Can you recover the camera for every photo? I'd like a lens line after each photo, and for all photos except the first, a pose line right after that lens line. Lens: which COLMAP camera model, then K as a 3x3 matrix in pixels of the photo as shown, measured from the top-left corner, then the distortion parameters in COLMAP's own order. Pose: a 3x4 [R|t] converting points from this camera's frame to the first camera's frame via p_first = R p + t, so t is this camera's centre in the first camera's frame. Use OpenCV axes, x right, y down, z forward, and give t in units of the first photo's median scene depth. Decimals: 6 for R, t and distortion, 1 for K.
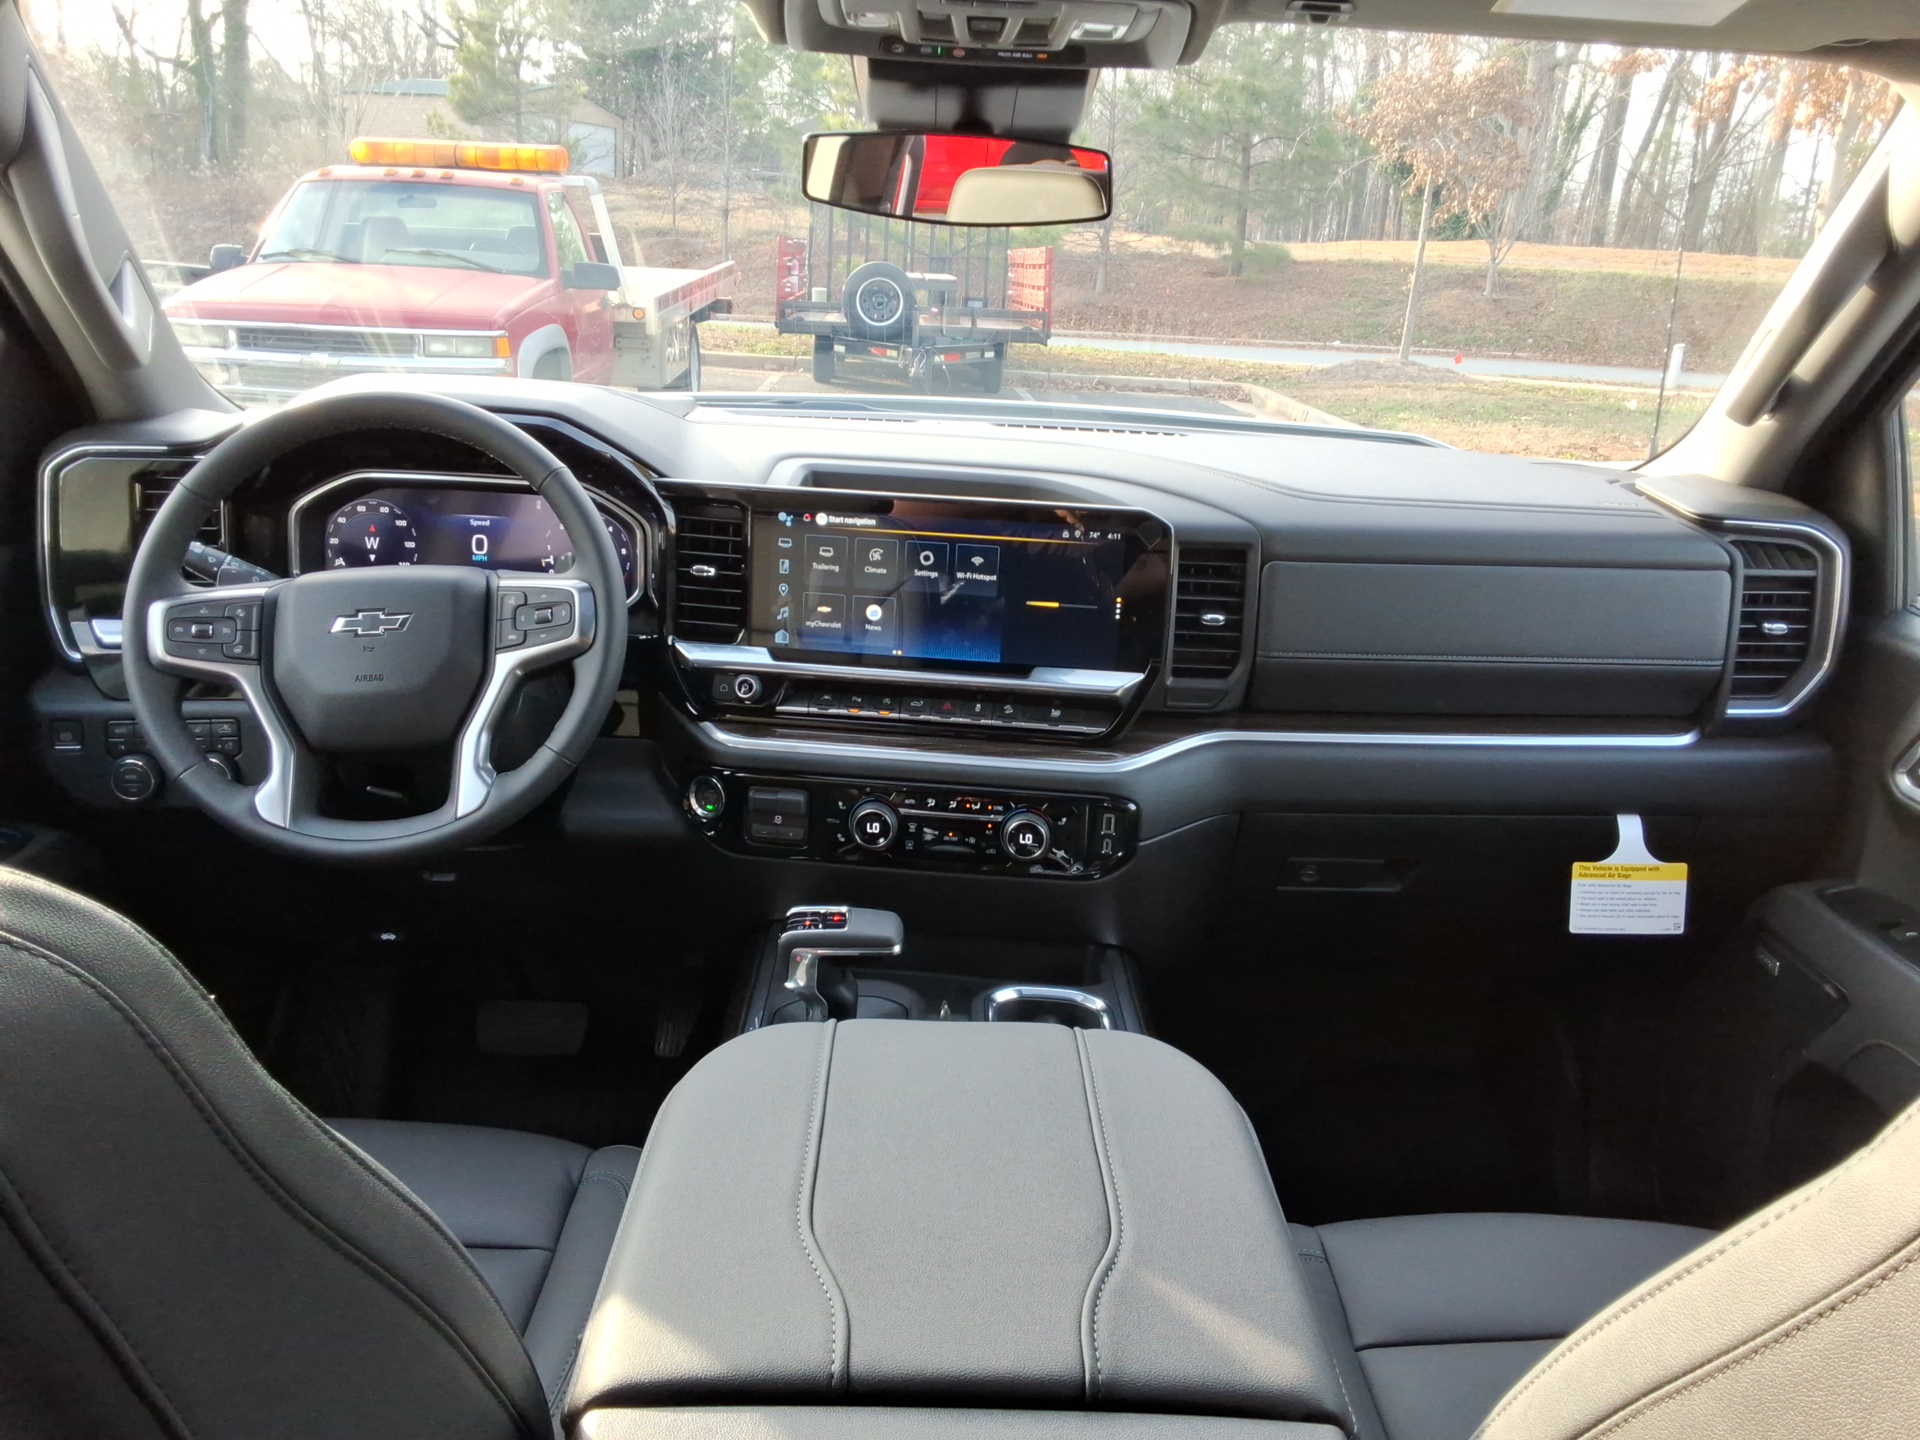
lens RADIAL K [[1546.4, 0, 971.4], [0, 1546.4, 716.7], [0, 0, 1]] dist [0.105044, -0.161447]
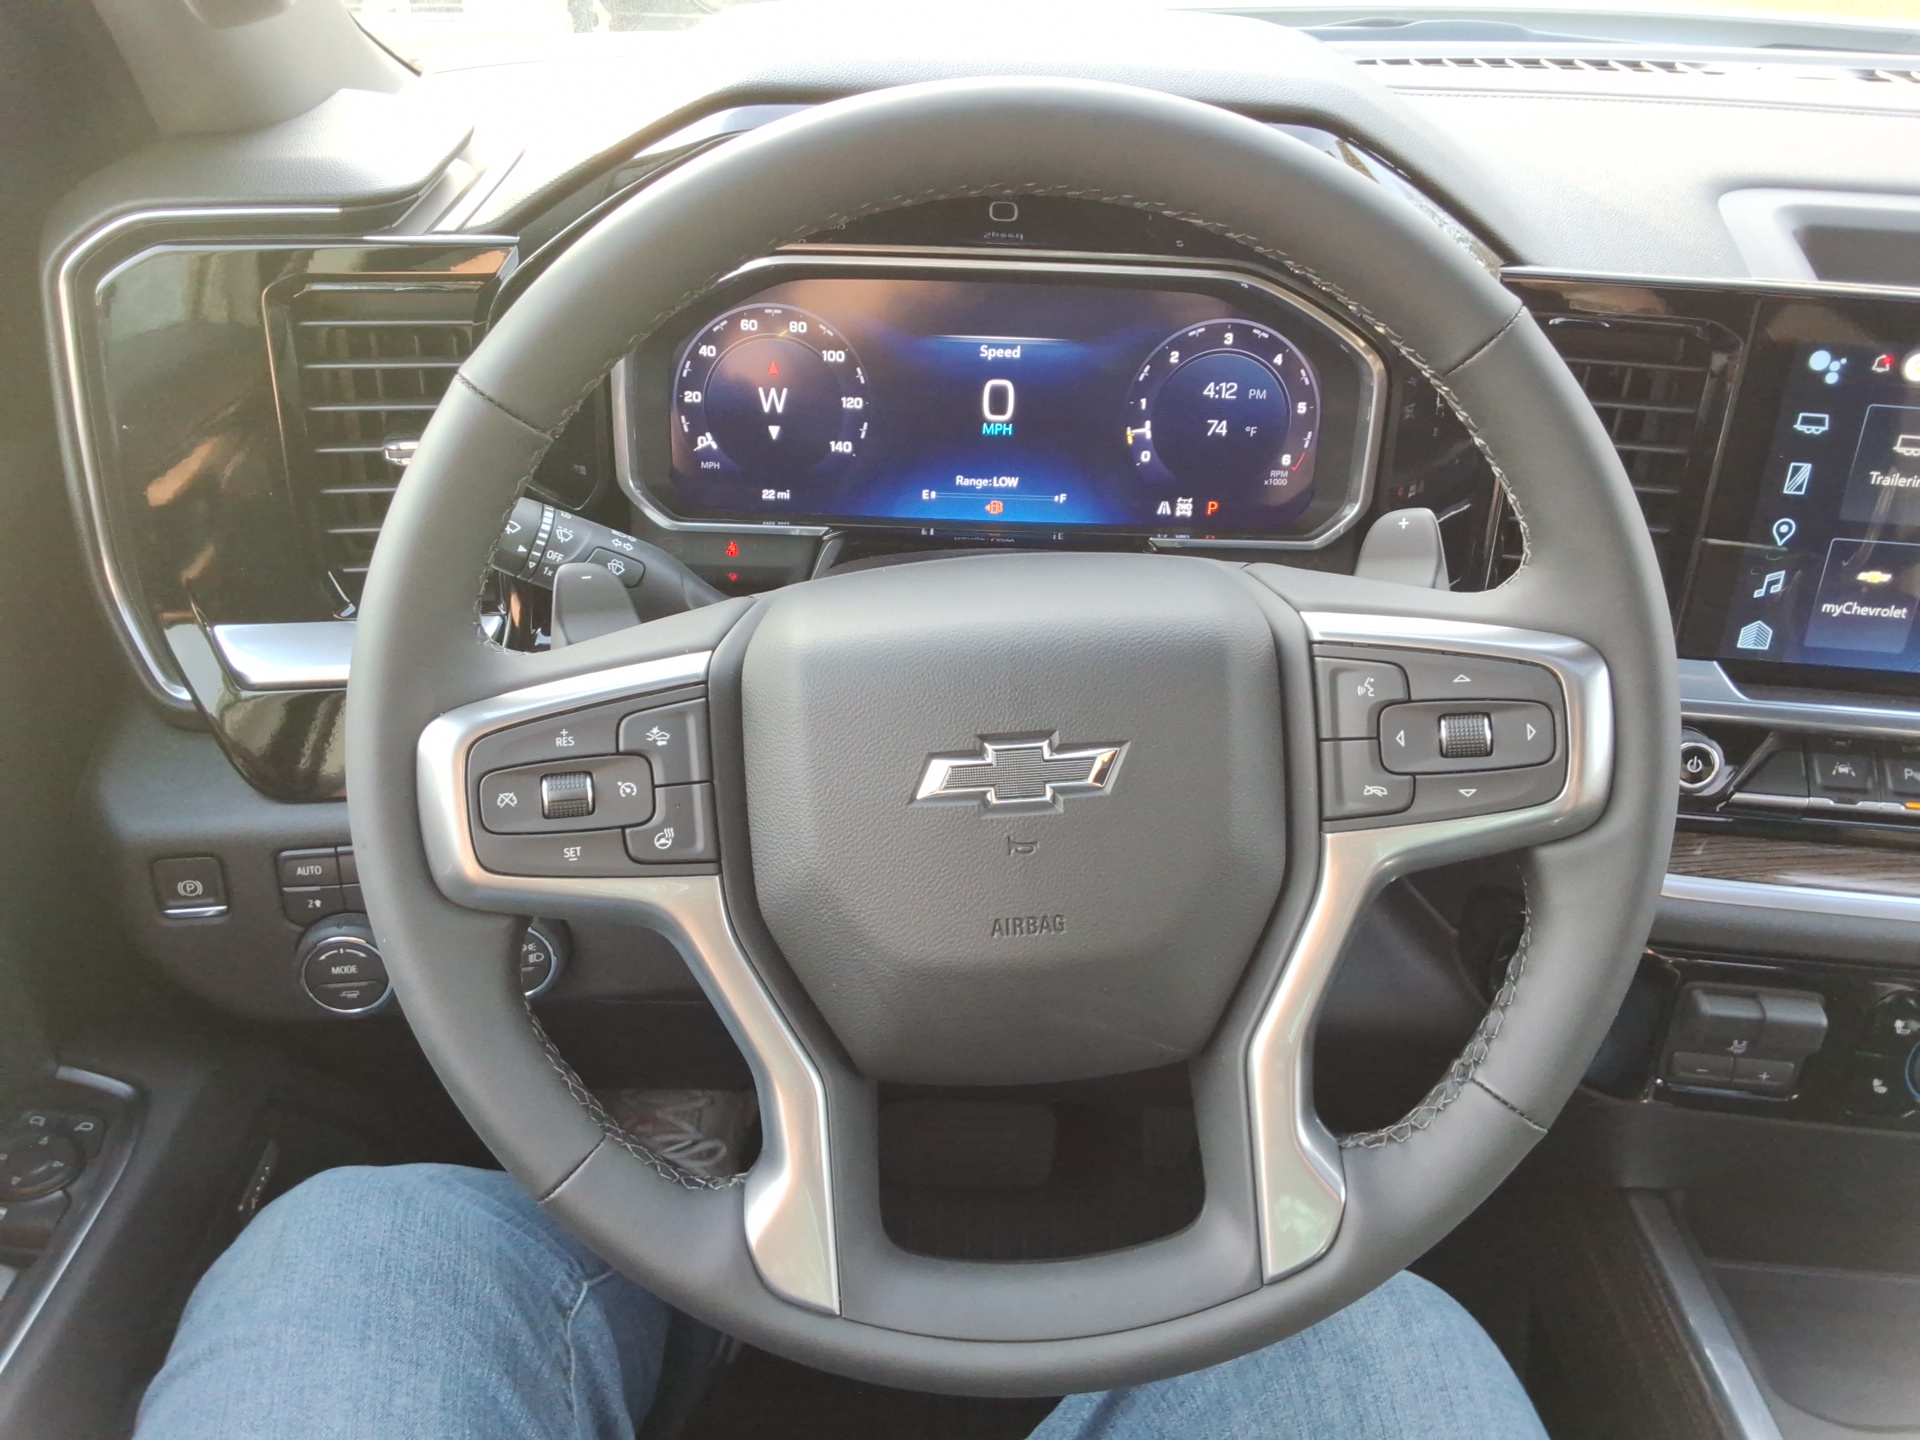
lens RADIAL K [[1546.4, 0, 972.9], [0, 1546.4, 707.3], [0, 0, 1]] dist [0.105044, -0.161447]
pose [[0.999884, -0.006179, -0.013893, -0.301900], [0.009267, 0.972048, 0.234600, -0.123687], [0.012055, -0.234701, 0.971993, 0.505012]]
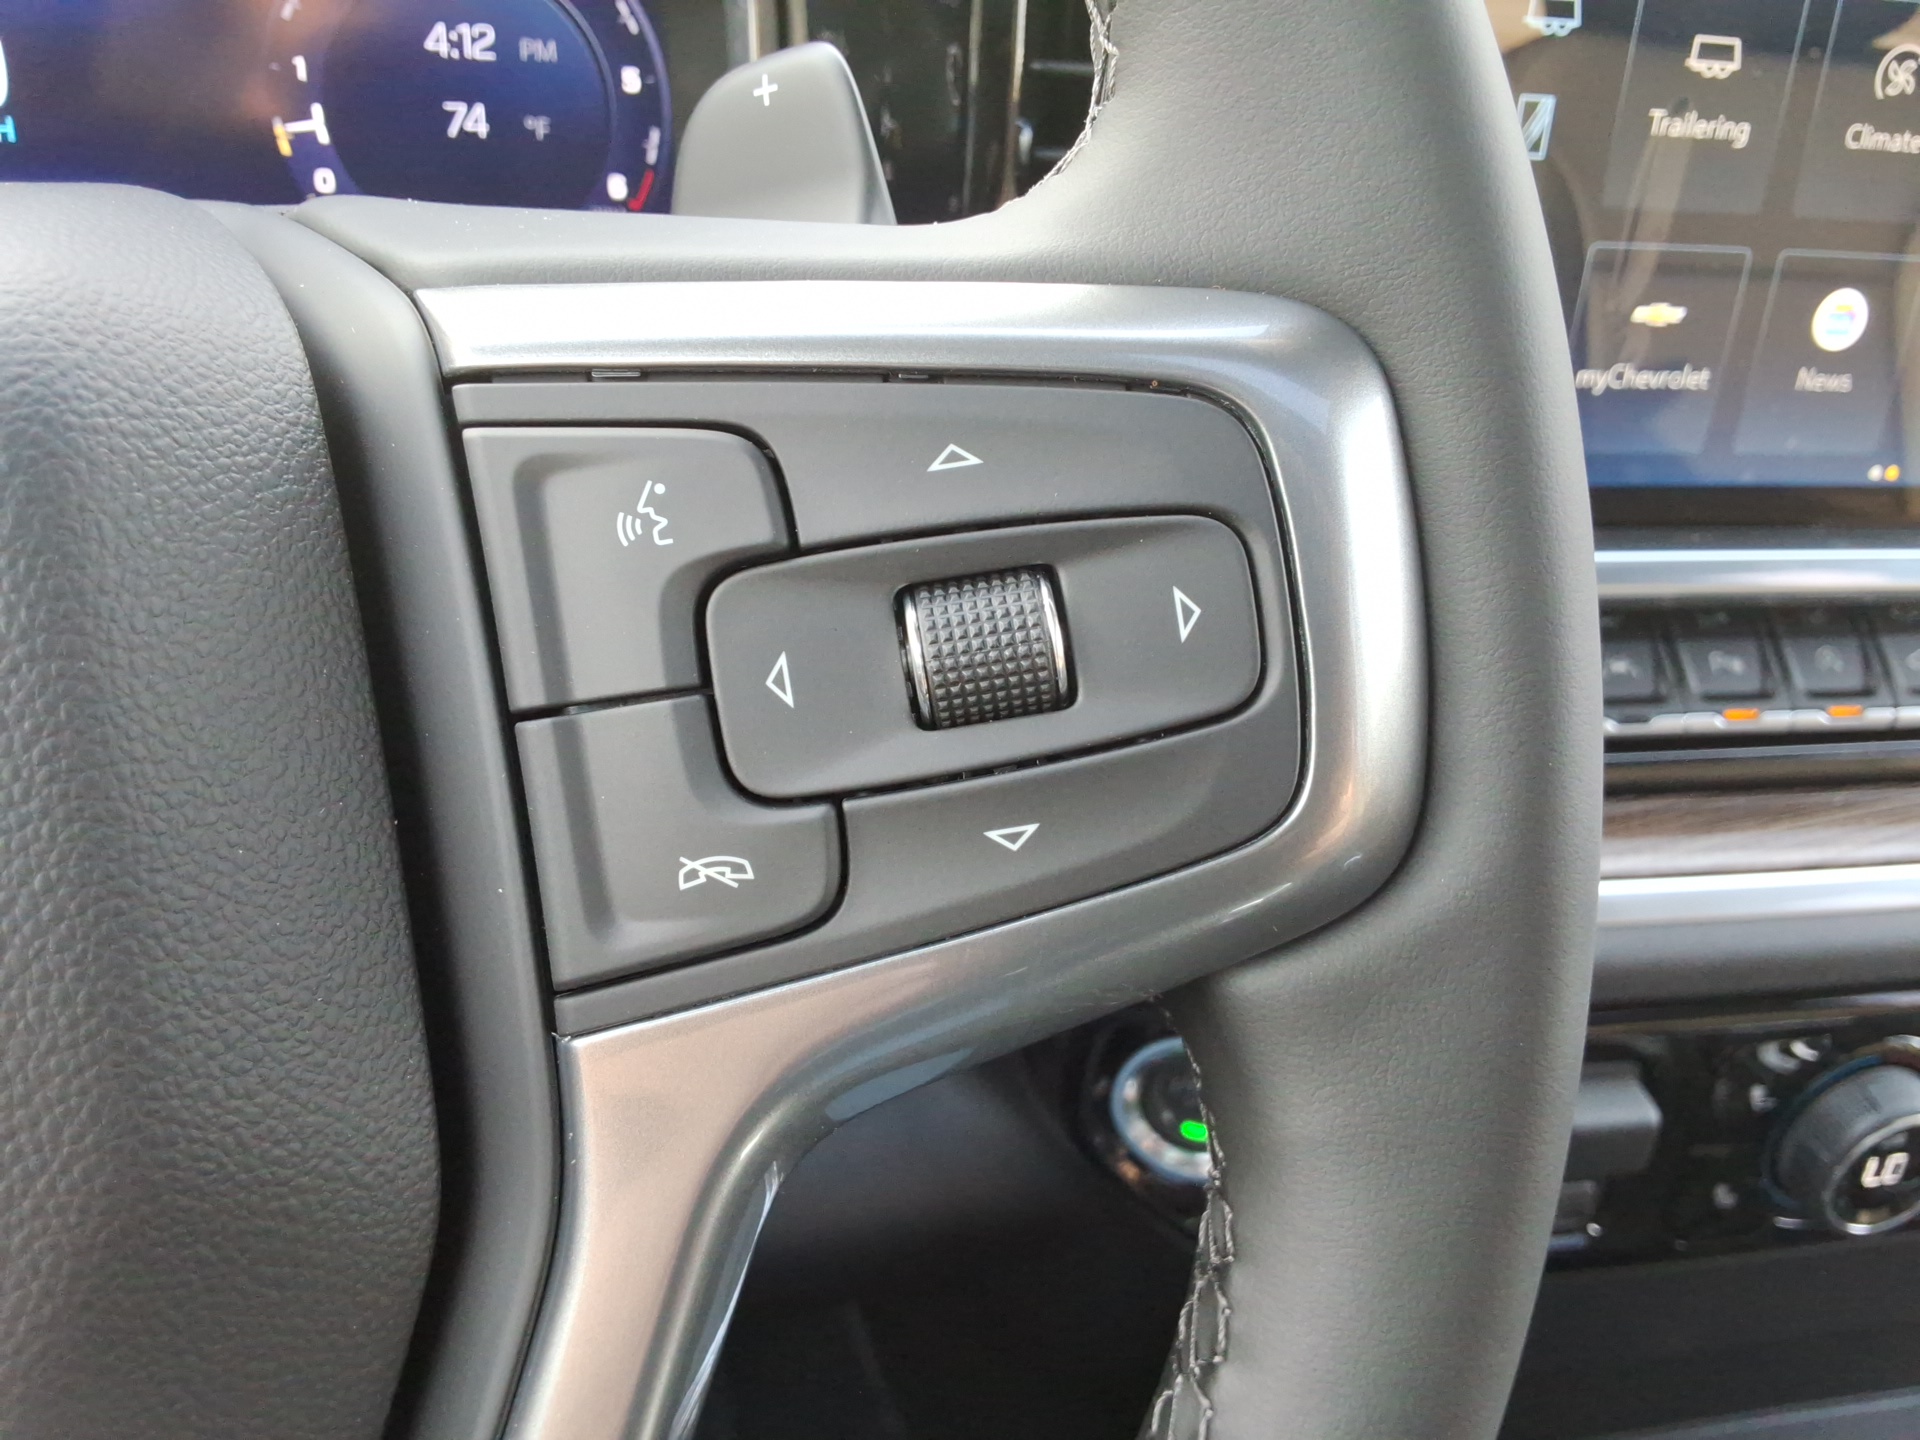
lens RADIAL K [[1546.4, 0, 960.4], [0, 1546.4, 701.2], [0, 0, 1]] dist [0.105044, -0.161447]
pose [[0.959059, -0.114674, 0.258952, -0.238617], [0.049578, 0.968218, 0.245144, -0.068203], [-0.278833, -0.222269, 0.934264, 0.705473]]
